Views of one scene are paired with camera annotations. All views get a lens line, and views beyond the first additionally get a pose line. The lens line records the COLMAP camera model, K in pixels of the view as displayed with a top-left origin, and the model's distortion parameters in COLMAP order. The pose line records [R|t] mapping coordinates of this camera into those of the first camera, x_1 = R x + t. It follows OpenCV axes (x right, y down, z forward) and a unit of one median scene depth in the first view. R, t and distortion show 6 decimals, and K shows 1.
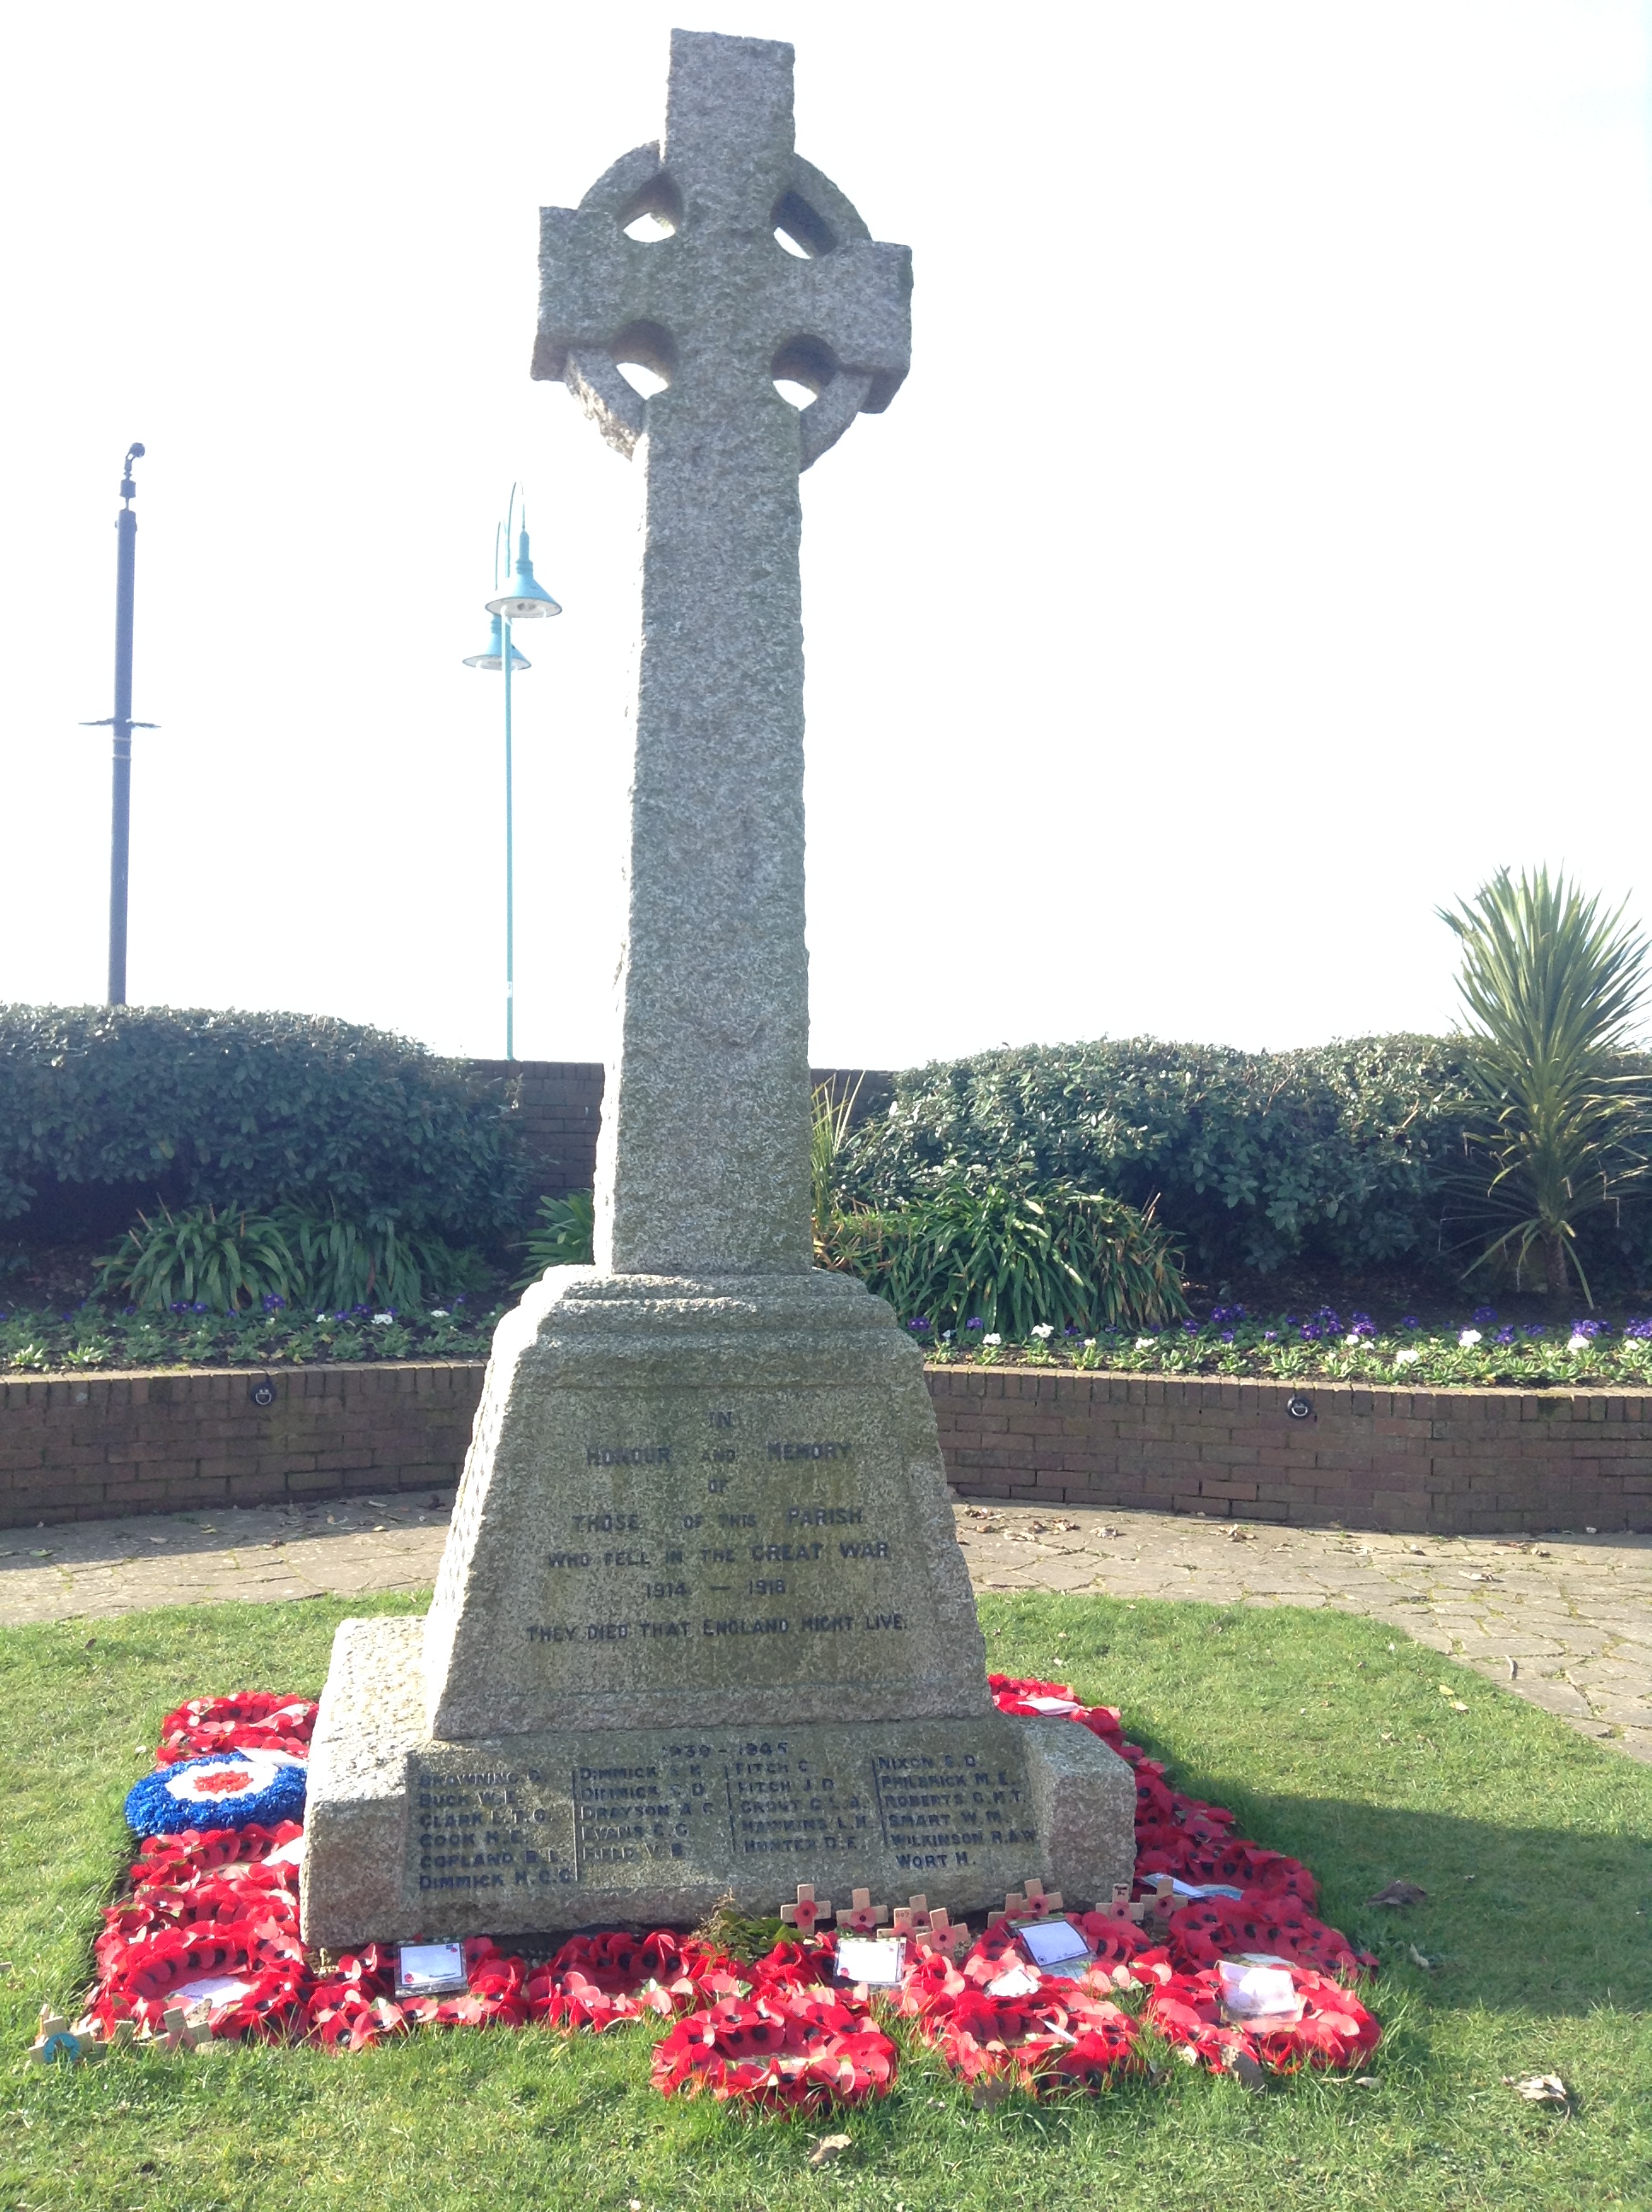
lens RADIAL K [[2012.2, 0, 800.0], [0, 2012.2, 1129.7], [0, 0, 1]] dist [0.200280, -0.442729]
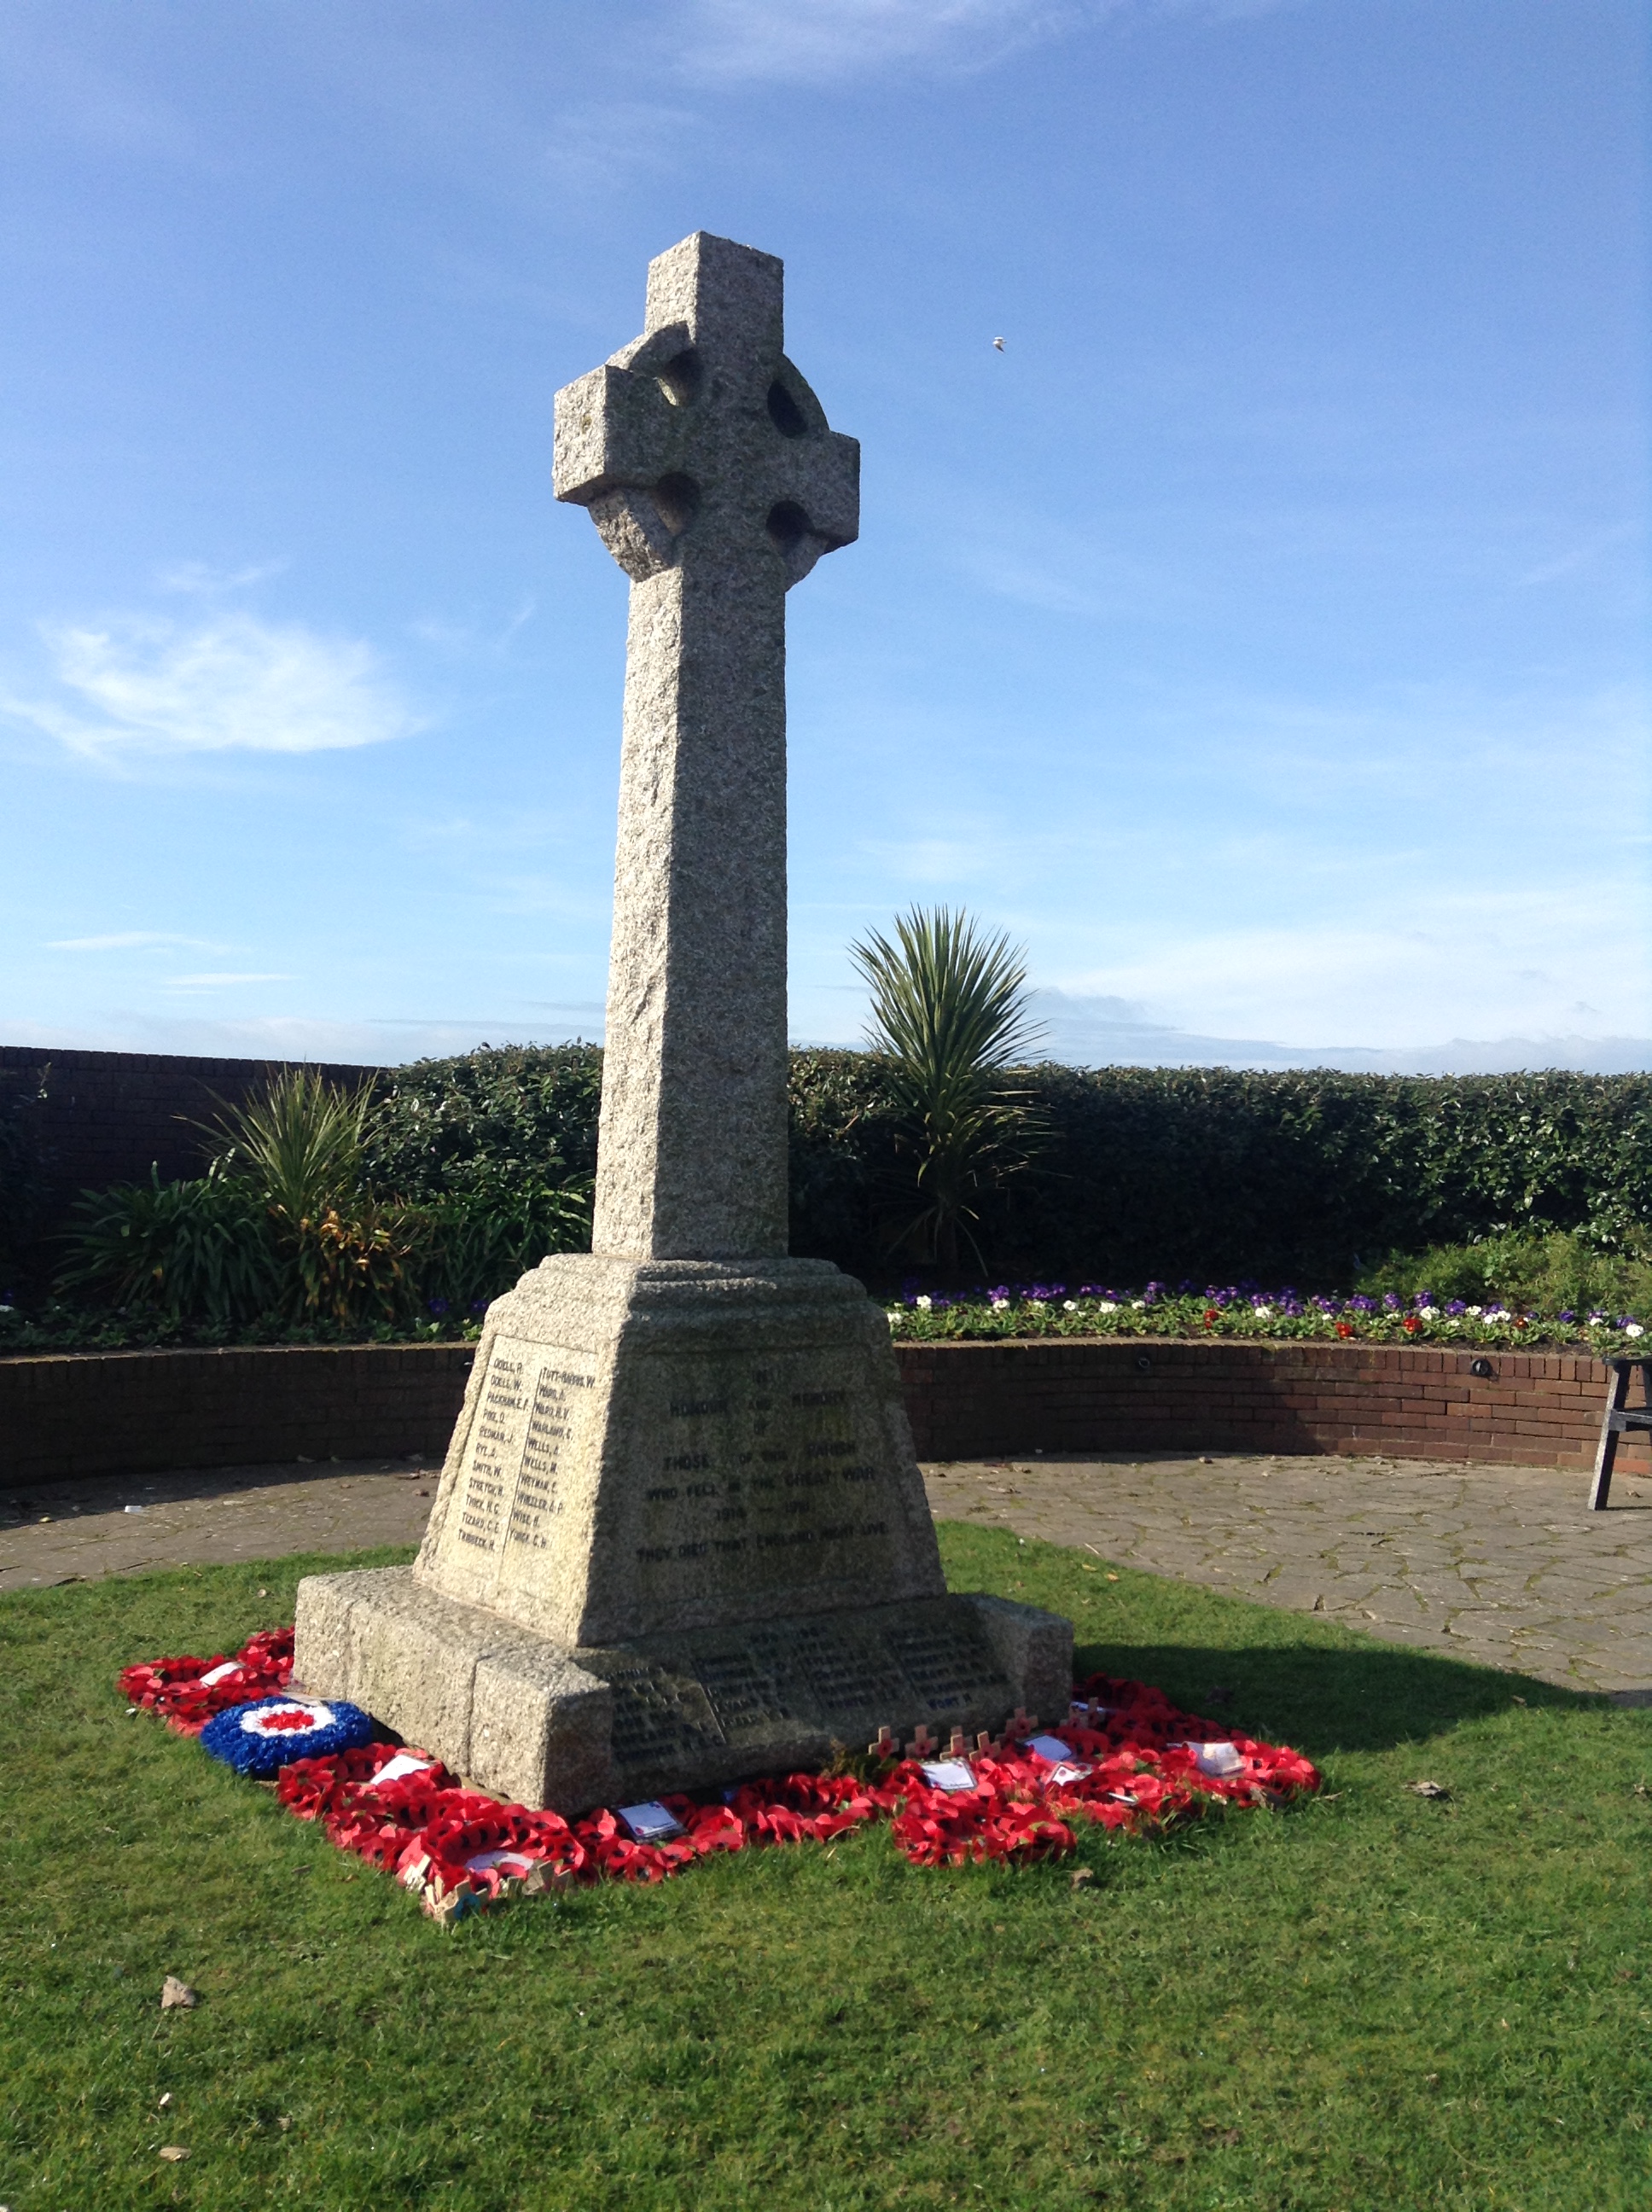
lens RADIAL K [[1995.1, 0, 790.7], [0, 1995.1, 1126.5], [0, 0, 1]] dist [0.216640, -0.413522]
pose [[0.908473, 0.013332, 0.417731, -0.538064], [-0.016021, 0.999867, 0.002931, -0.013958], [-0.417637, -0.009355, 0.908566, -0.126277]]
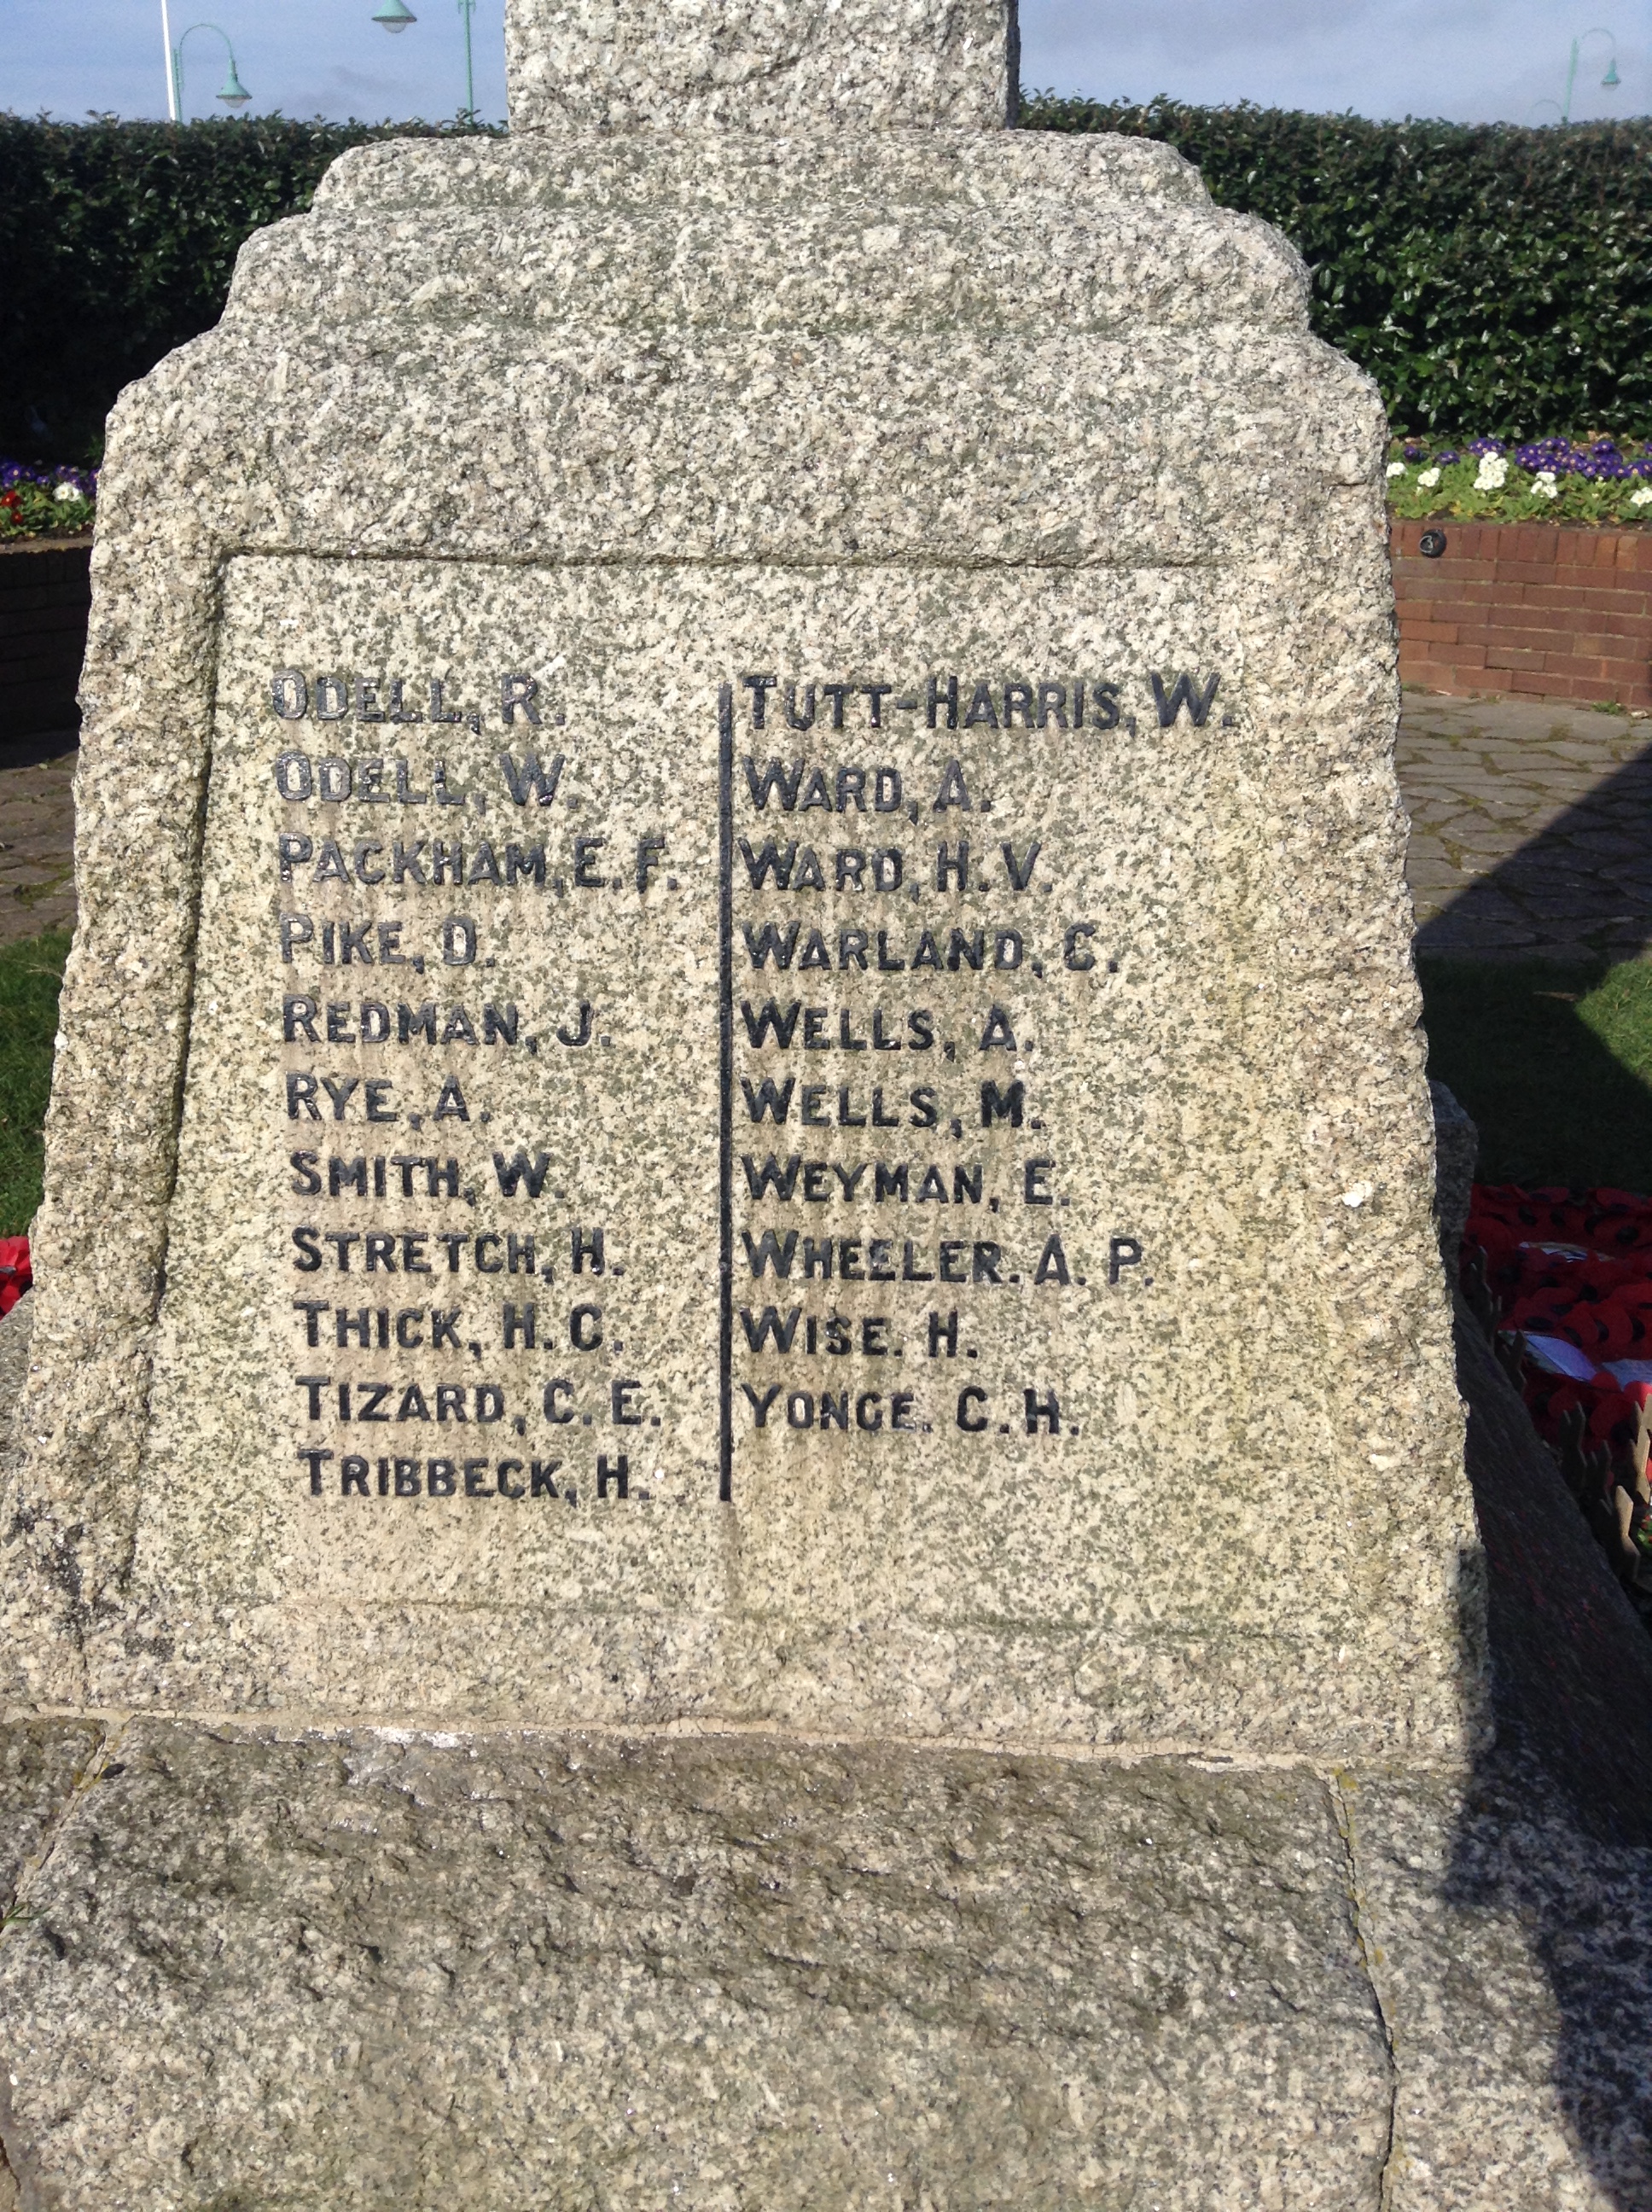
lens RADIAL K [[1995.1, 0, 790.7], [0, 1995.1, 1126.5], [0, 0, 1]] dist [0.216640, -0.413522]
pose [[0.259321, -0.349642, 0.900280, -0.421512], [-0.003231, 0.931849, 0.362833, 0.094955], [-0.965786, -0.096999, 0.240518, 0.940820]]
